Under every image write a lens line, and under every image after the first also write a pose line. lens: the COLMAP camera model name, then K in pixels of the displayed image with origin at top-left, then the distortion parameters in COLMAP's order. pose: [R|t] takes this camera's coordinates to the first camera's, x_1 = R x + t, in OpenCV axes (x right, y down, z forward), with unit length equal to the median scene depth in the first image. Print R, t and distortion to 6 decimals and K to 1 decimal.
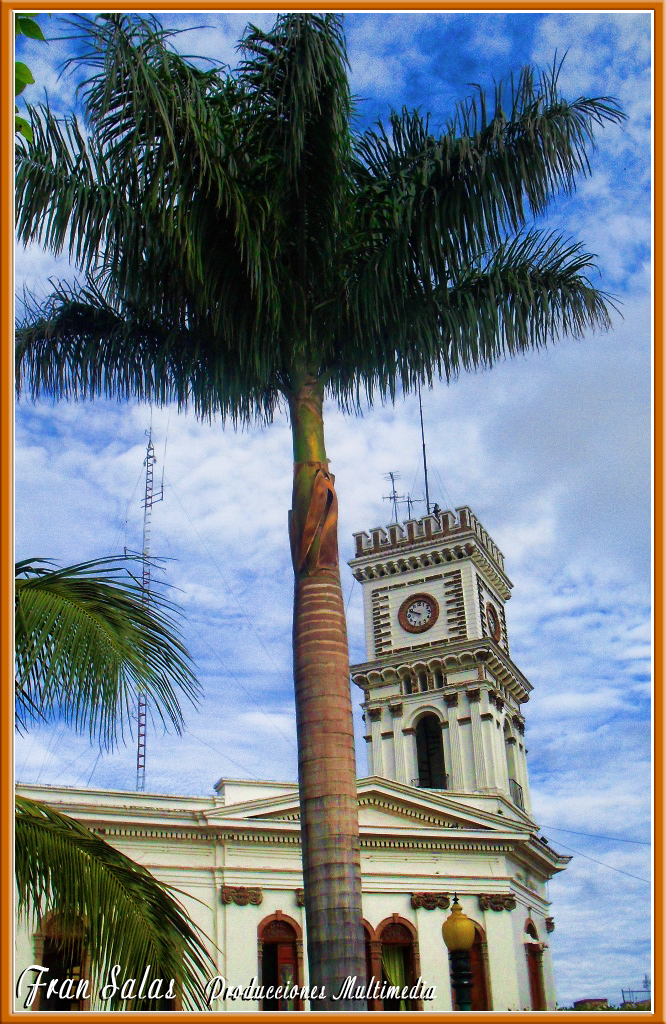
lens RADIAL K [[1172.1, 0, 333.0], [0, 1172.1, 512.0], [0, 0, 1]] dist [-0.154040, 0.003284]
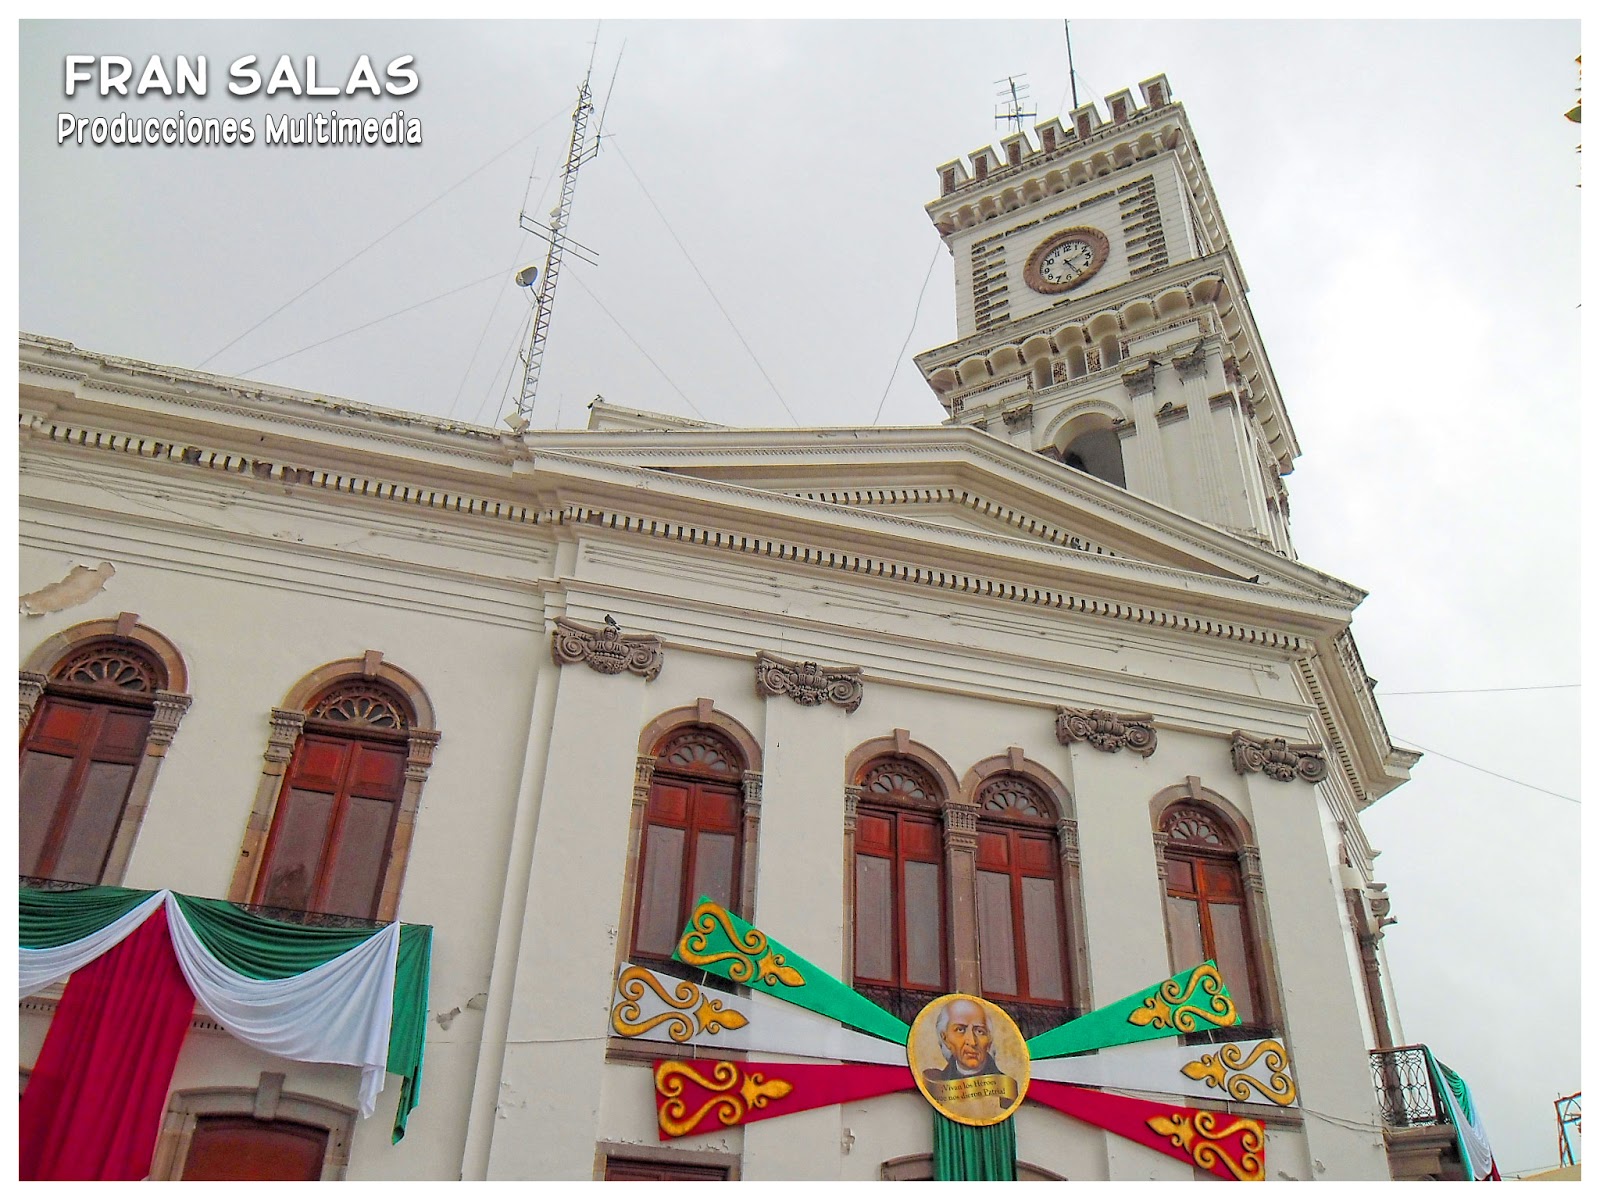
lens RADIAL K [[1331.5, 0, 800.0], [0, 1331.5, 600.0], [0, 0, 1]] dist [-0.022131, -0.001382]
pose [[0.993570, 0.011357, -0.112651, 0.027598], [-0.020118, 0.996832, -0.076943, 0.285630], [0.111420, 0.078715, 0.990651, 0.464534]]
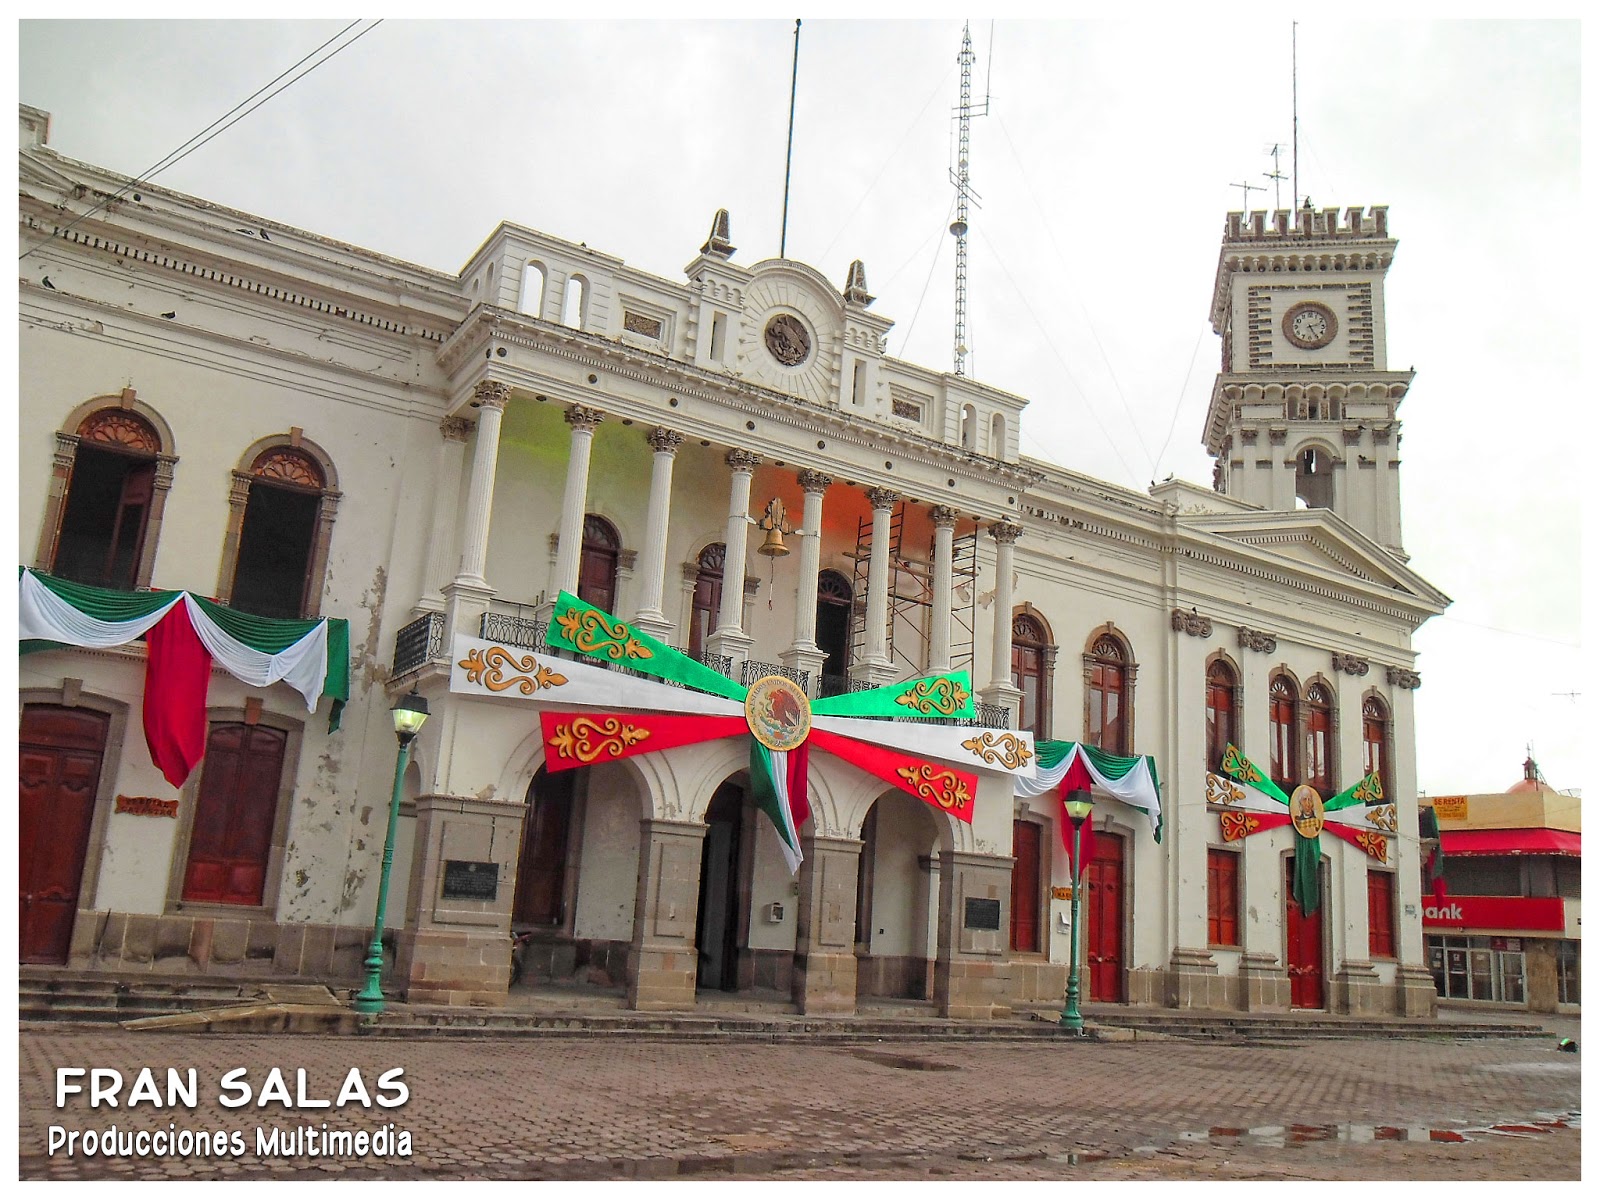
lens RADIAL K [[1331.5, 0, 800.0], [0, 1331.5, 600.0], [0, 0, 1]] dist [-0.022131, -0.001382]
pose [[0.969903, 0.157131, 0.186006, -0.434656], [-0.202724, 0.944251, 0.259410, 0.103800], [-0.134875, -0.289310, 0.947686, 0.115302]]
